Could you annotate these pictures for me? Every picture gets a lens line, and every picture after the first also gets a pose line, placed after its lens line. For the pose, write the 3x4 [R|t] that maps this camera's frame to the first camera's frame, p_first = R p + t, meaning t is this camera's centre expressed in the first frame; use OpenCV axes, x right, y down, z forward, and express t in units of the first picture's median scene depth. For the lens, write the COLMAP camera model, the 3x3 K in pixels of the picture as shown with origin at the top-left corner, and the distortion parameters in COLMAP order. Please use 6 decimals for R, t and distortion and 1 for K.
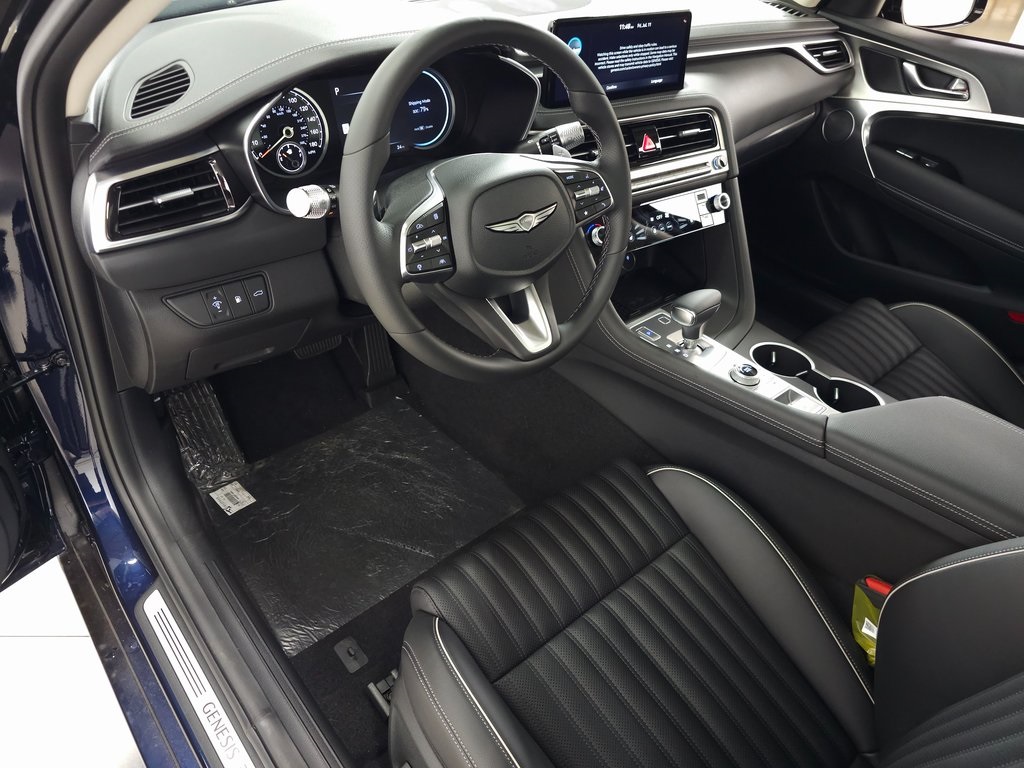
lens RADIAL K [[678.4, 0, 513.3], [0, 678.4, 380.0], [0, 0, 1]] dist [0.047396, -0.048424]
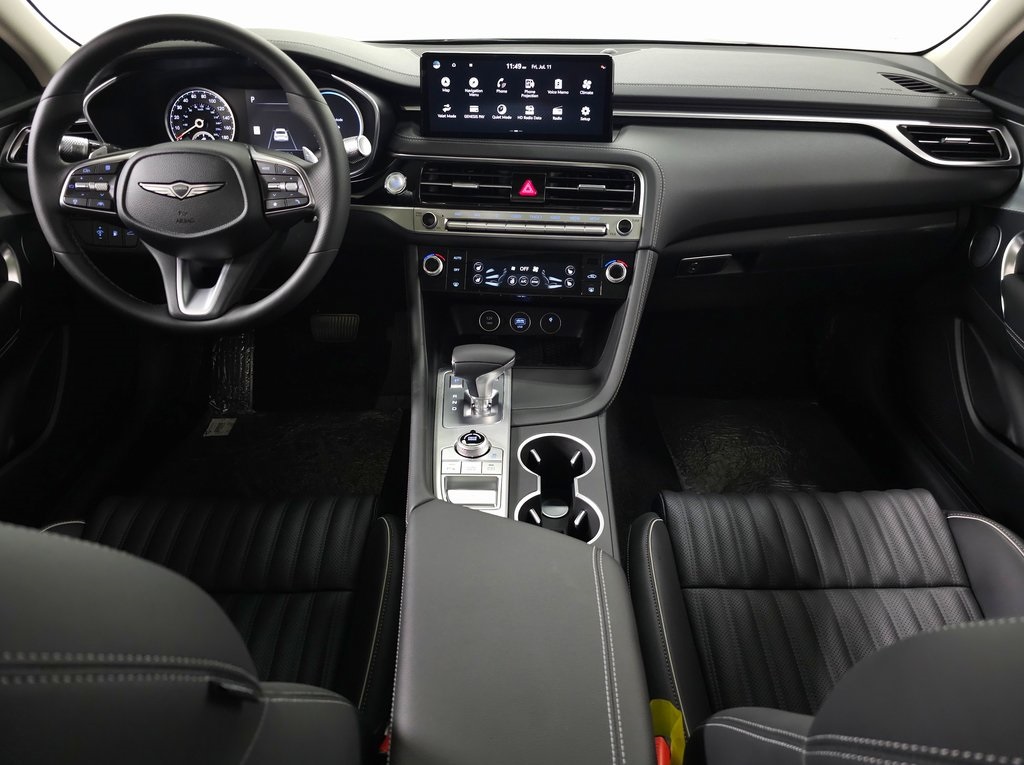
lens RADIAL K [[678.4, 0, 513.3], [0, 678.4, 378.5], [0, 0, 1]] dist [0.047396, -0.048424]
pose [[0.766432, 0.279861, -0.578152, 0.819550], [-0.362062, 0.931704, -0.028968, -0.075800], [0.530559, 0.231529, 0.815415, 0.308143]]
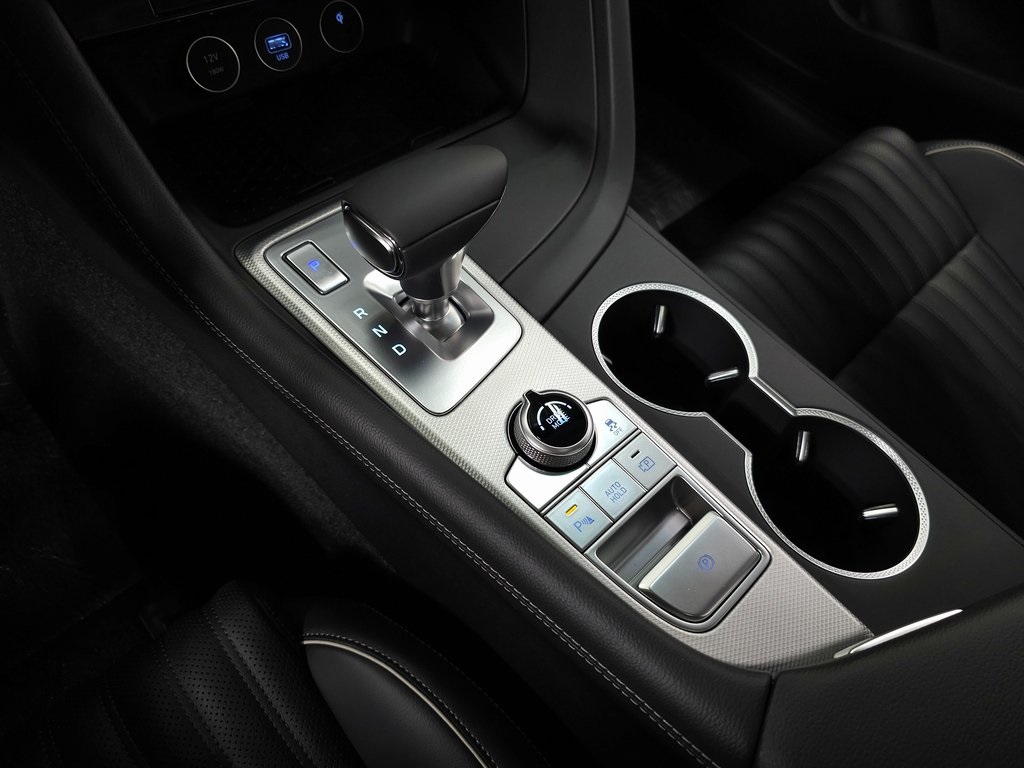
lens RADIAL K [[678.4, 0, 513.3], [0, 678.4, 380.0], [0, 0, 1]] dist [0.047396, -0.048424]
pose [[0.997048, -0.004412, 0.076655, 0.285103], [-0.020313, 0.947617, 0.318763, -0.132996], [-0.074046, -0.319379, 0.944730, 0.668124]]
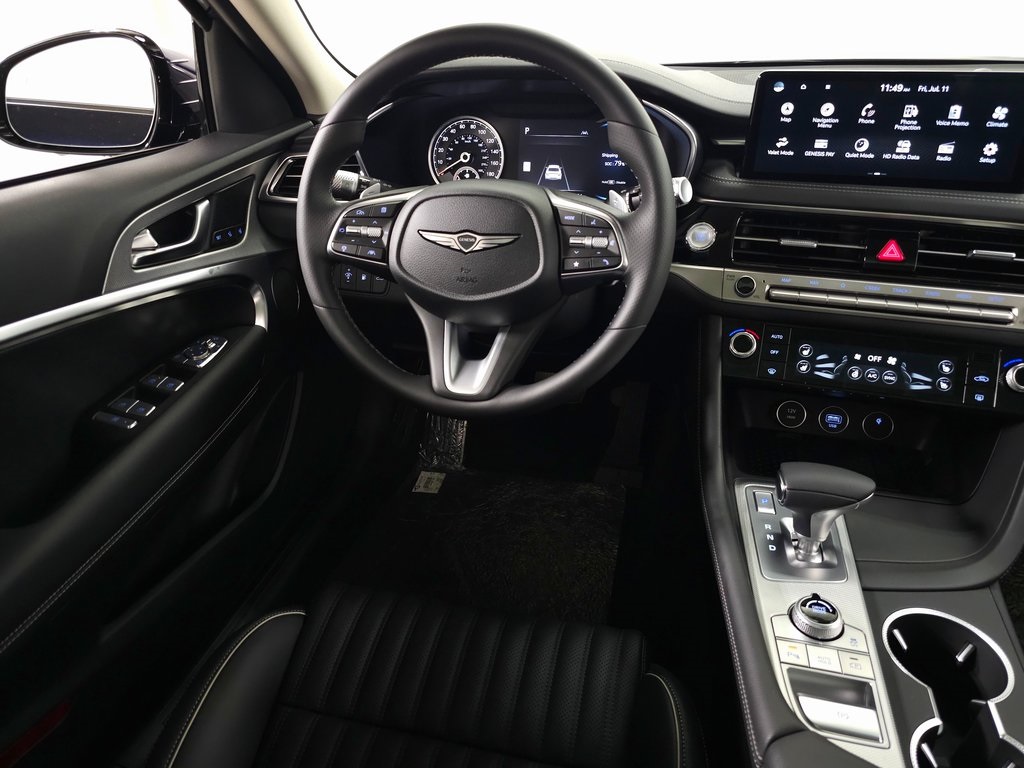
lens RADIAL K [[678.4, 0, 513.3], [0, 678.4, 380.0], [0, 0, 1]] dist [0.047396, -0.048424]
pose [[0.587313, 0.321627, -0.742710, 0.544687], [-0.452750, 0.891201, 0.027909, -0.085105], [0.670880, 0.319871, 0.669031, 0.346874]]
